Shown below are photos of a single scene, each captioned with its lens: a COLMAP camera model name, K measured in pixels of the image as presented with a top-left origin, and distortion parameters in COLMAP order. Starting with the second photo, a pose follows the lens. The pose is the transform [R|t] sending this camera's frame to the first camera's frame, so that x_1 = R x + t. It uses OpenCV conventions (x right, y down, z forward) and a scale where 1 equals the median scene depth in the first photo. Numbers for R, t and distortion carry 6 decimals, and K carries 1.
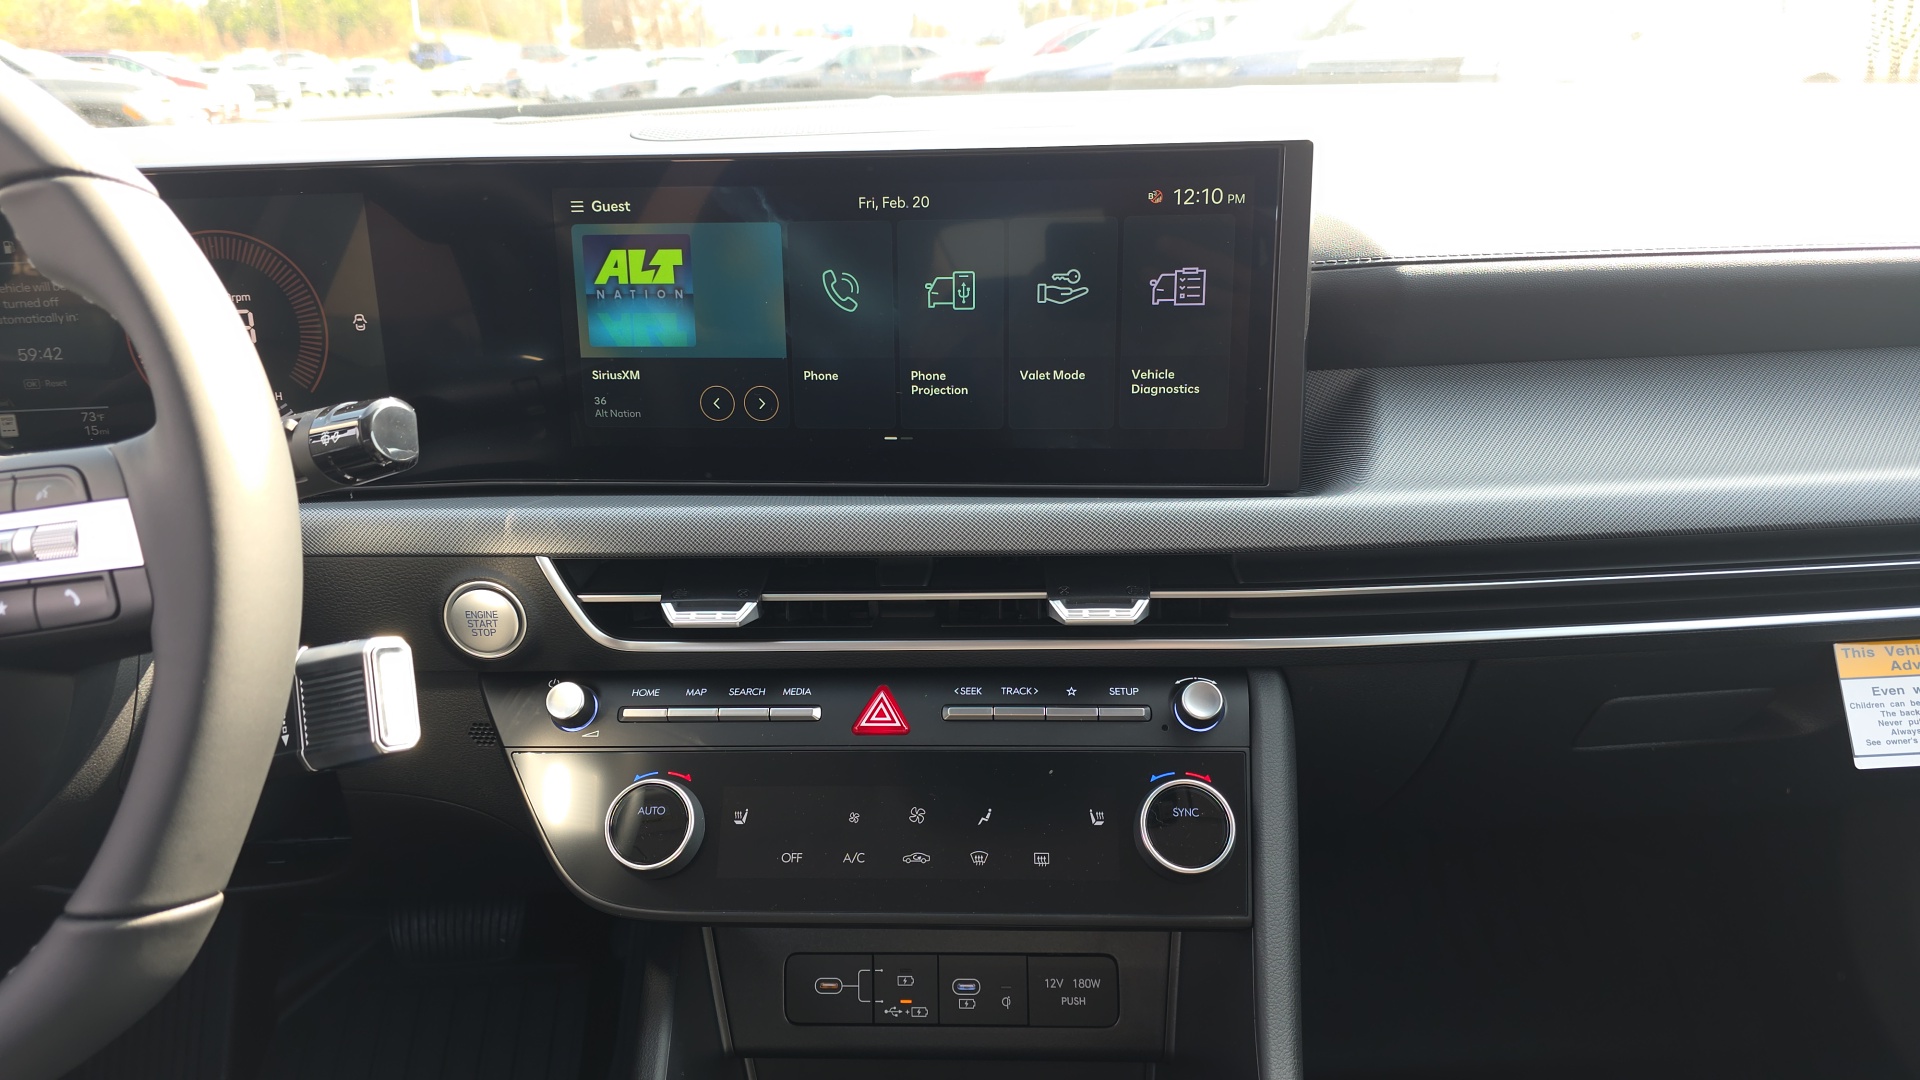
lens RADIAL K [[1307.2, 0, 945.5], [0, 1307.2, 537.0], [0, 0, 1]] dist [0.058679, -0.064177]
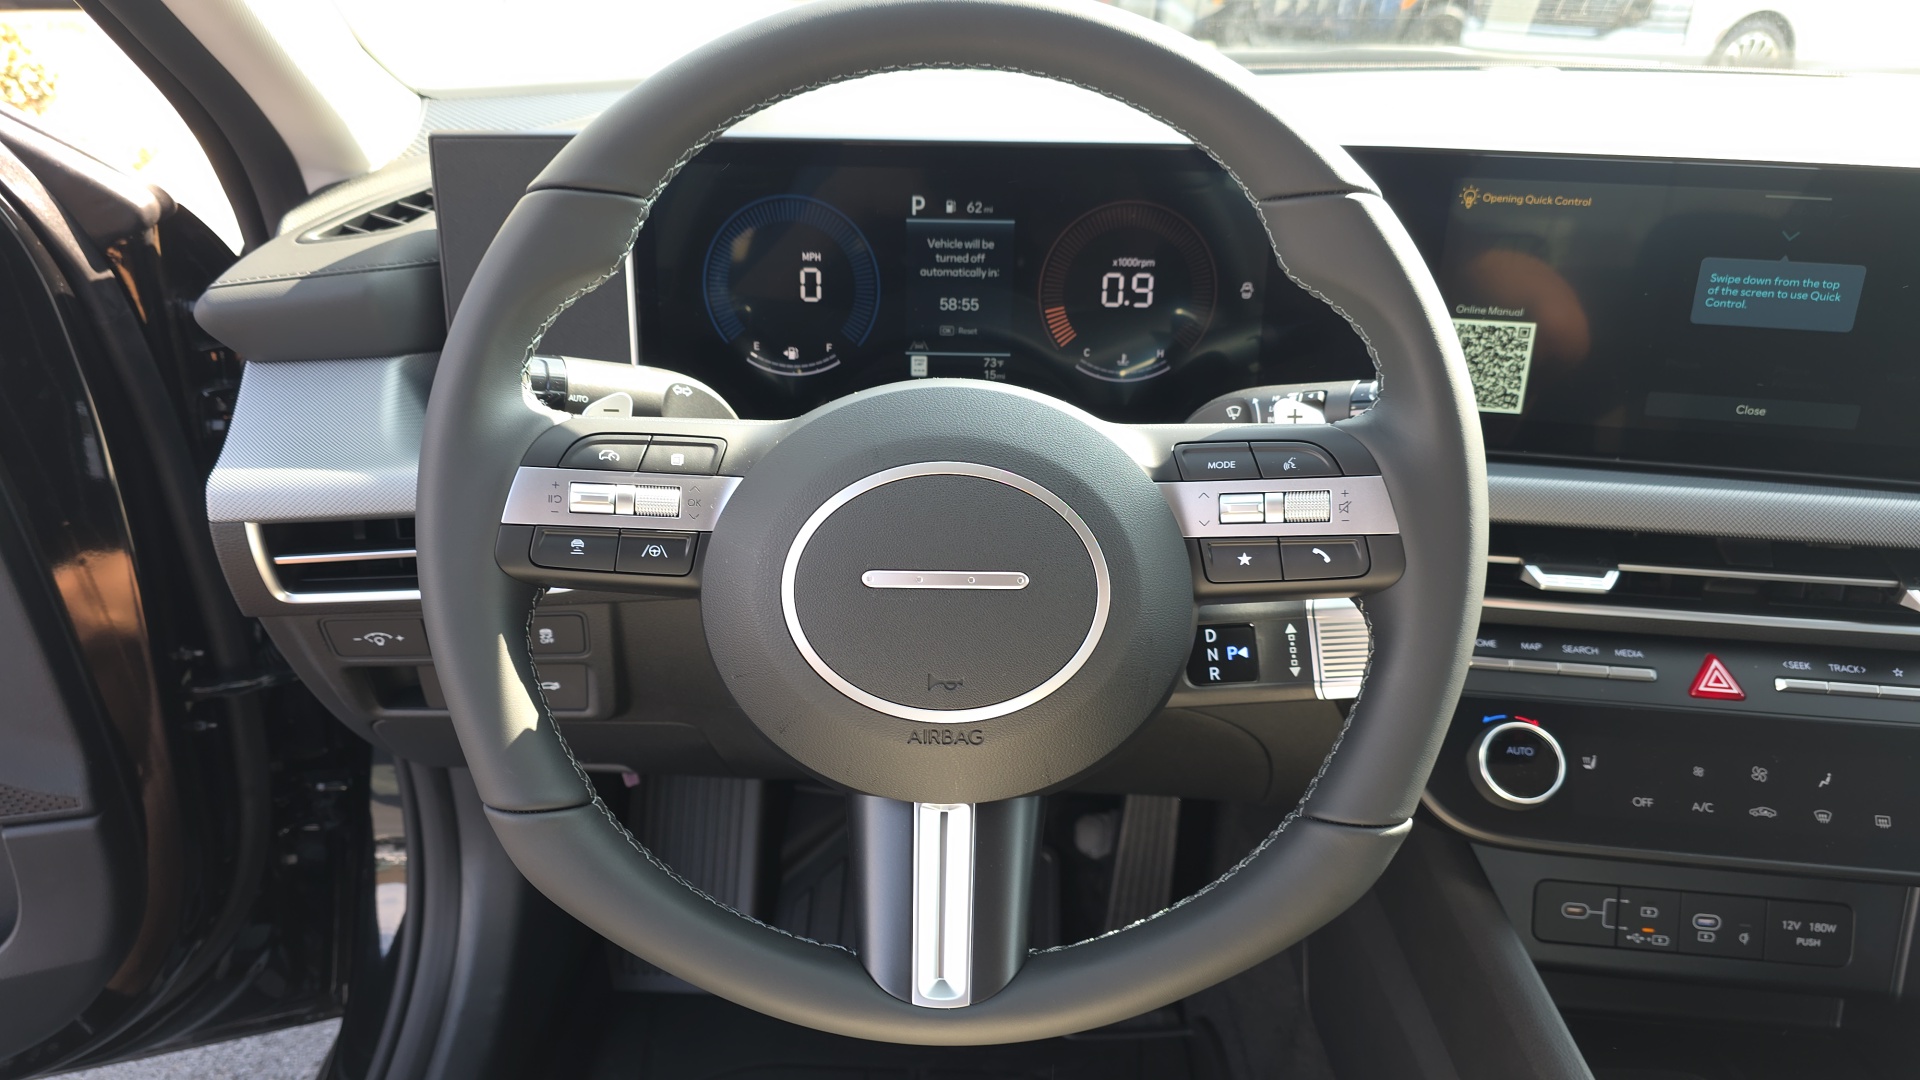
lens RADIAL K [[1307.2, 0, 947.0], [0, 1307.2, 562.2], [0, 0, 1]] dist [0.058679, -0.064177]
pose [[0.996499, 0.069911, -0.045851, -0.644293], [-0.065337, 0.993366, 0.094632, -0.025858], [0.052162, -0.091305, 0.994456, -0.128808]]
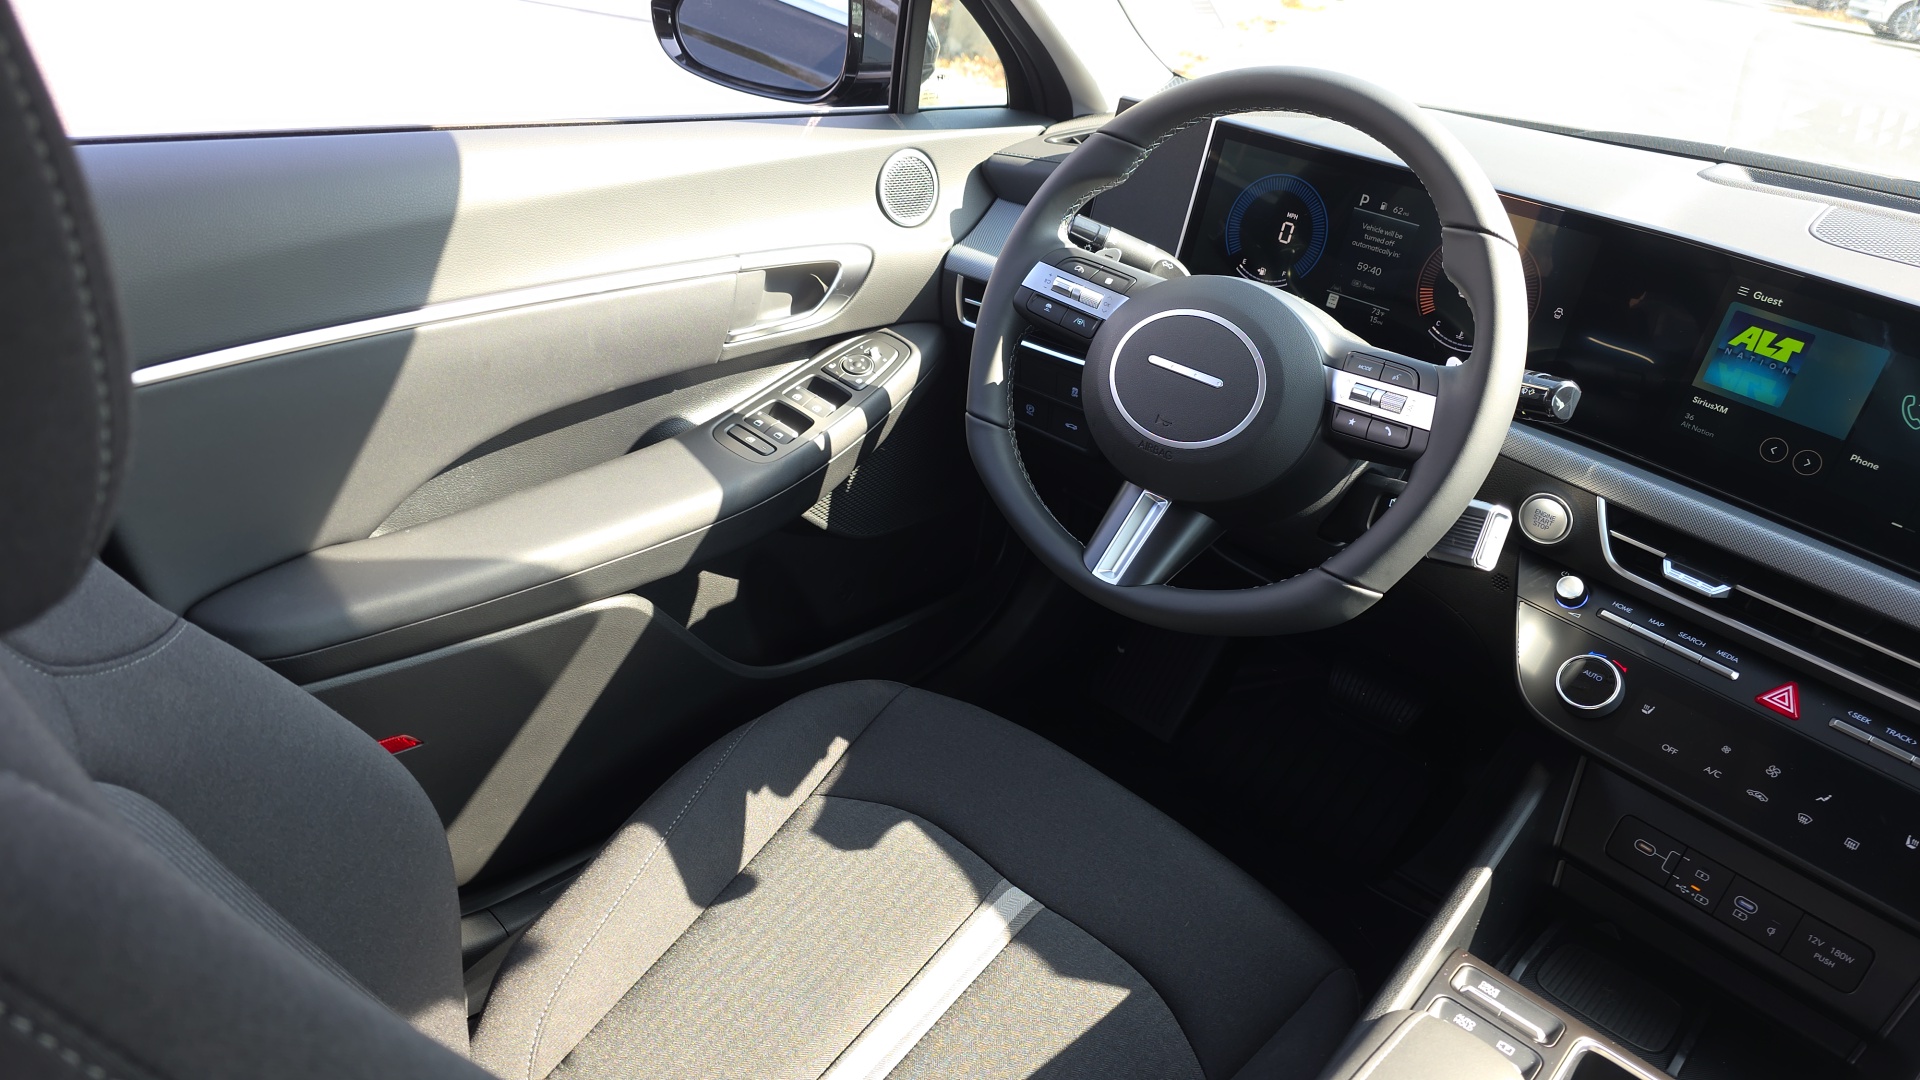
lens RADIAL K [[1307.2, 0, 925.1], [0, 1307.2, 529.1], [0, 0, 1]] dist [0.058679, -0.064177]
pose [[0.688642, 0.434410, -0.580569, 0.063456], [-0.372113, 0.898922, 0.231236, -0.015118], [0.622337, 0.056799, 0.780686, -0.700169]]
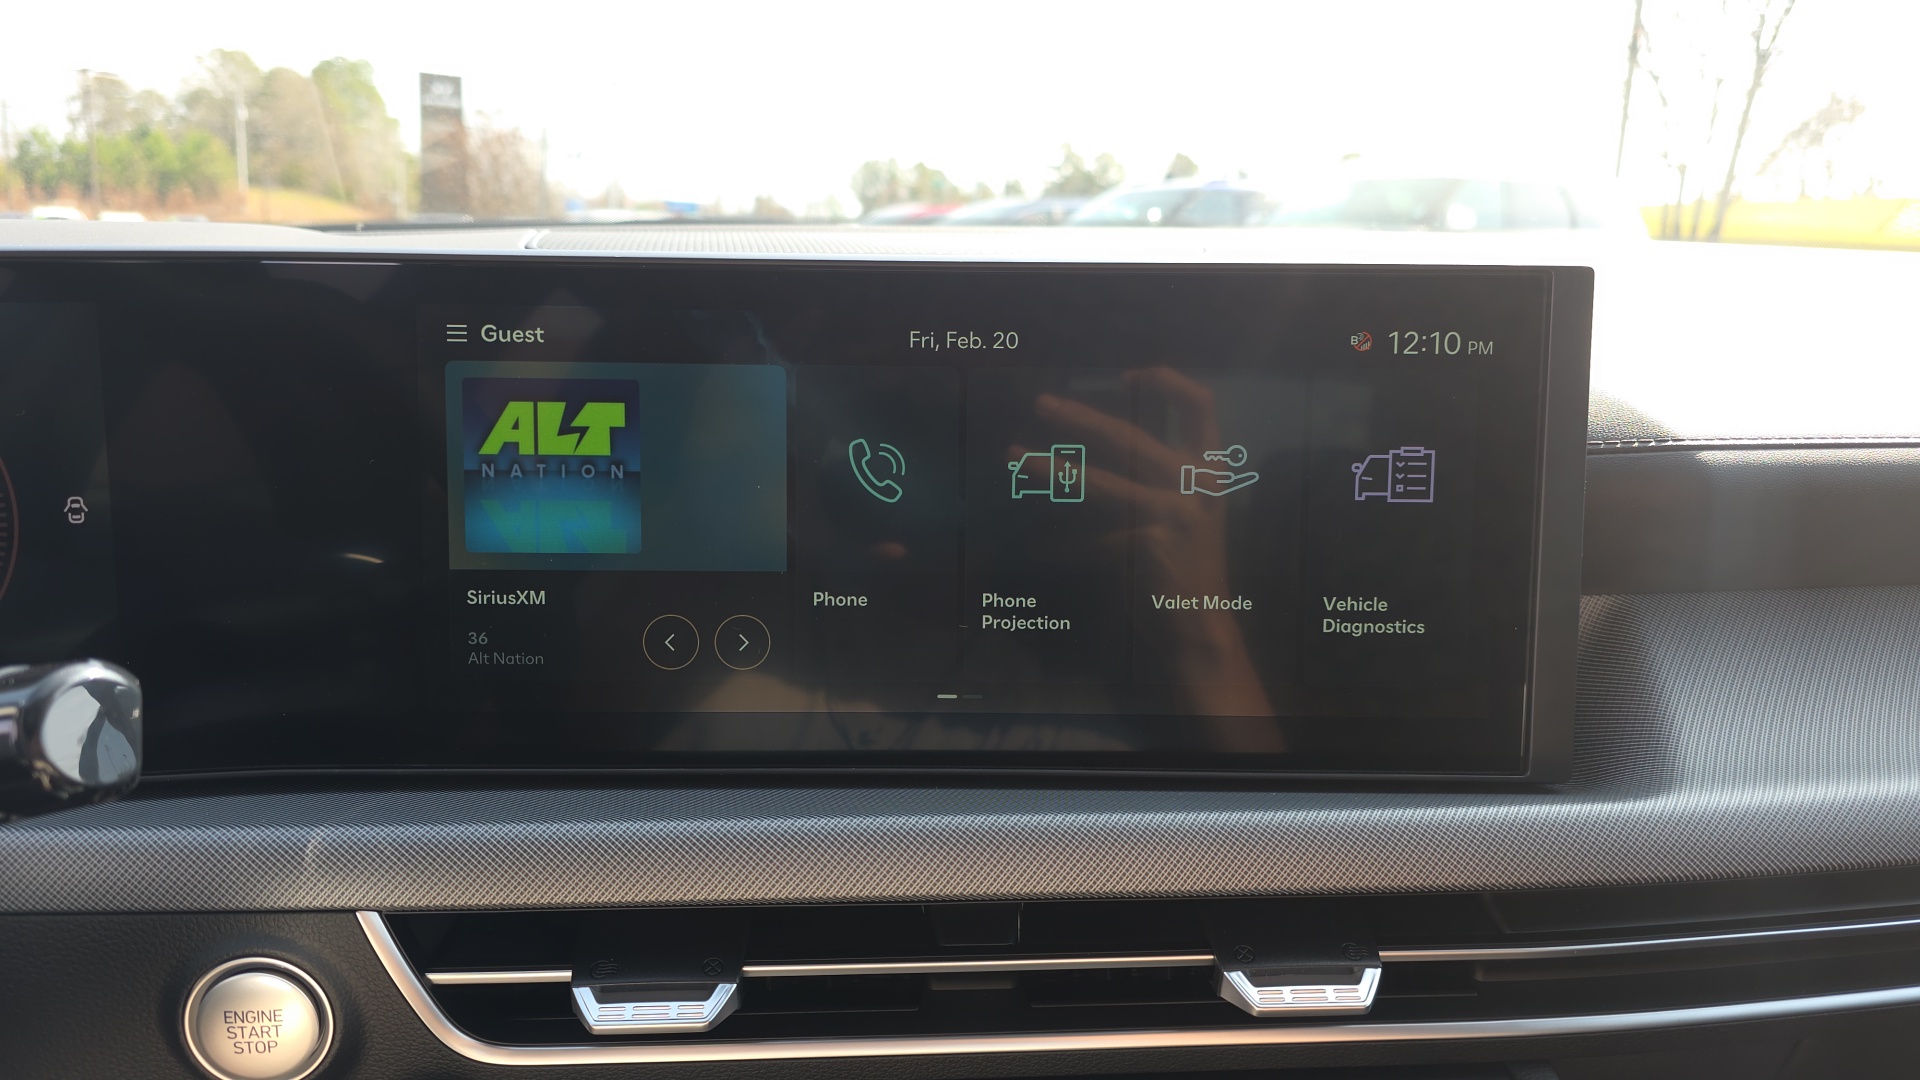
lens RADIAL K [[1307.2, 0, 942.6], [0, 1307.2, 532.0], [0, 0, 1]] dist [0.058679, -0.064177]
pose [[0.992512, 0.011574, 0.121595, -0.124909], [0.004464, 0.991397, -0.130810, -0.073364], [-0.122063, 0.130373, 0.983922, 0.365078]]
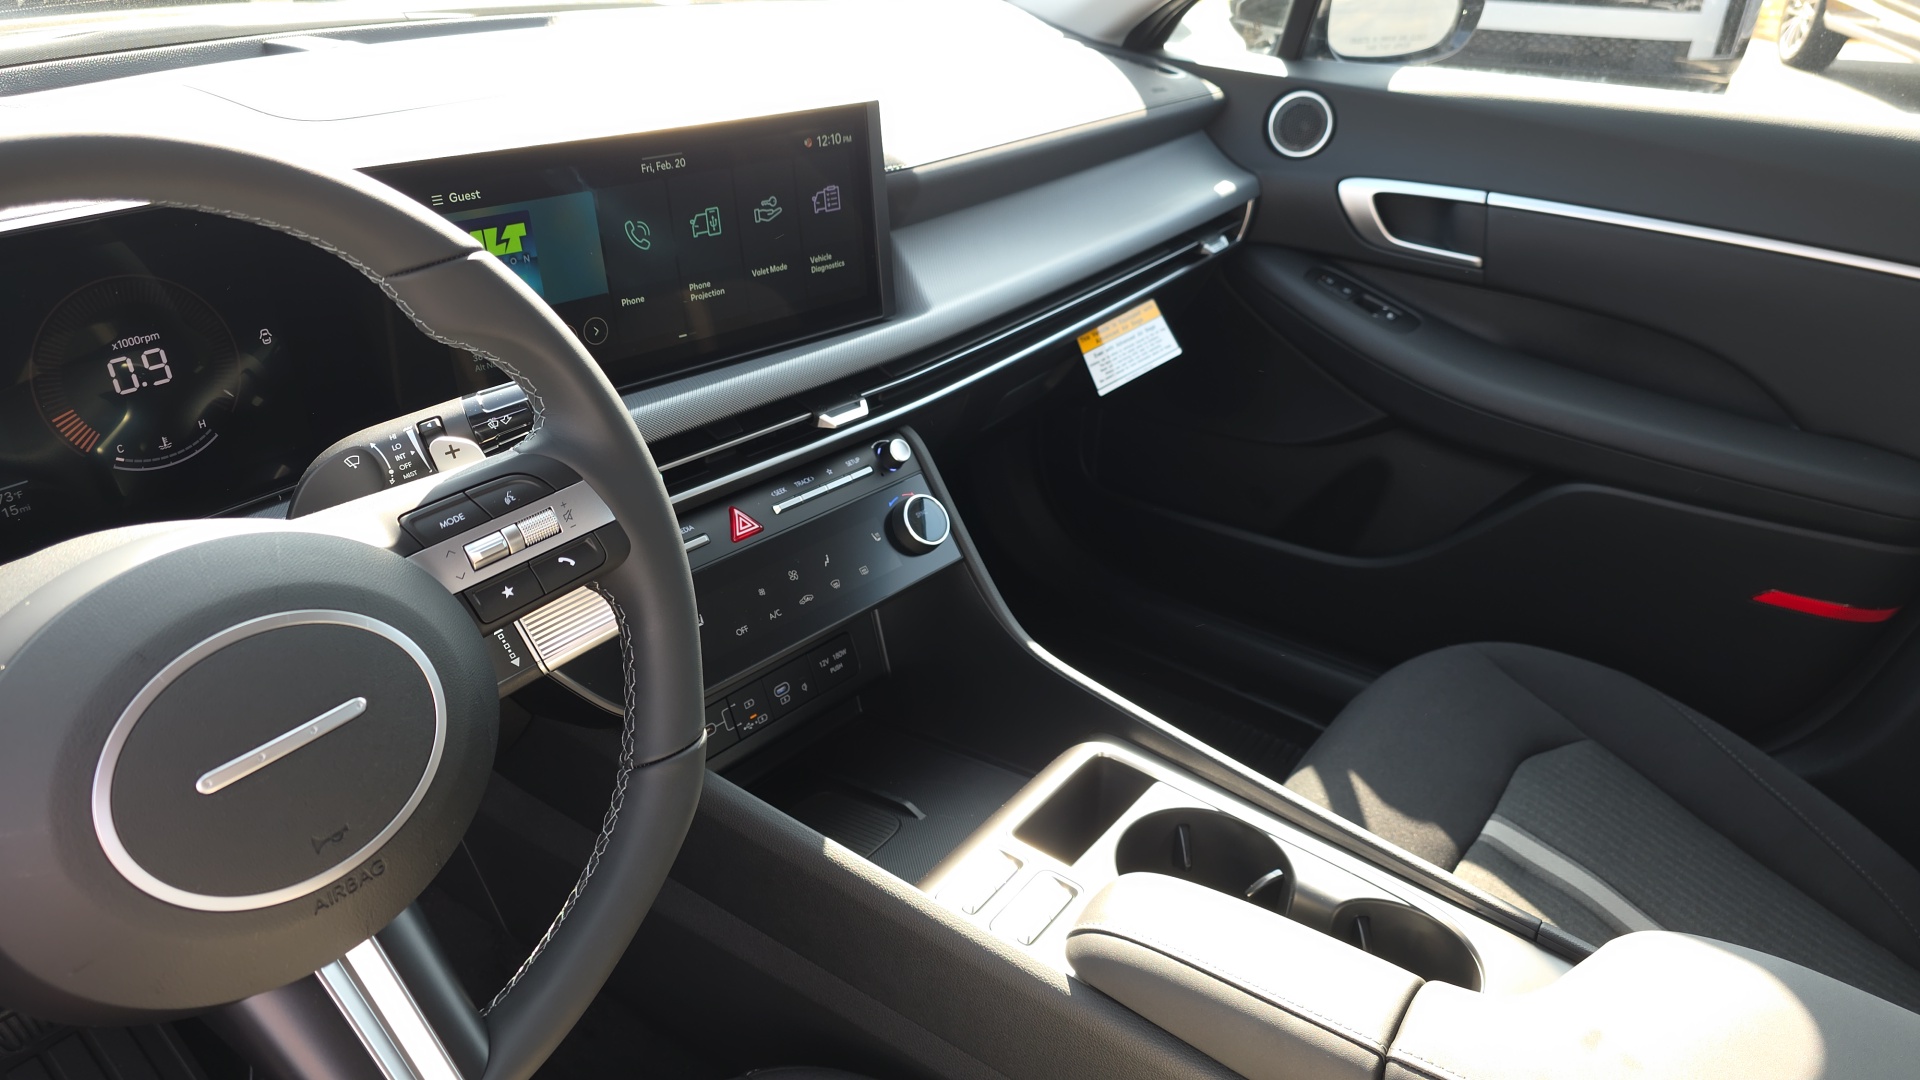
lens RADIAL K [[1307.2, 0, 946.0], [0, 1307.2, 547.6], [0, 0, 1]] dist [0.058679, -0.064177]
pose [[0.621258, -0.330310, 0.710587, -0.946008], [0.216061, 0.943871, 0.249850, -0.153717], [-0.753230, -0.001692, 0.657755, -0.128736]]
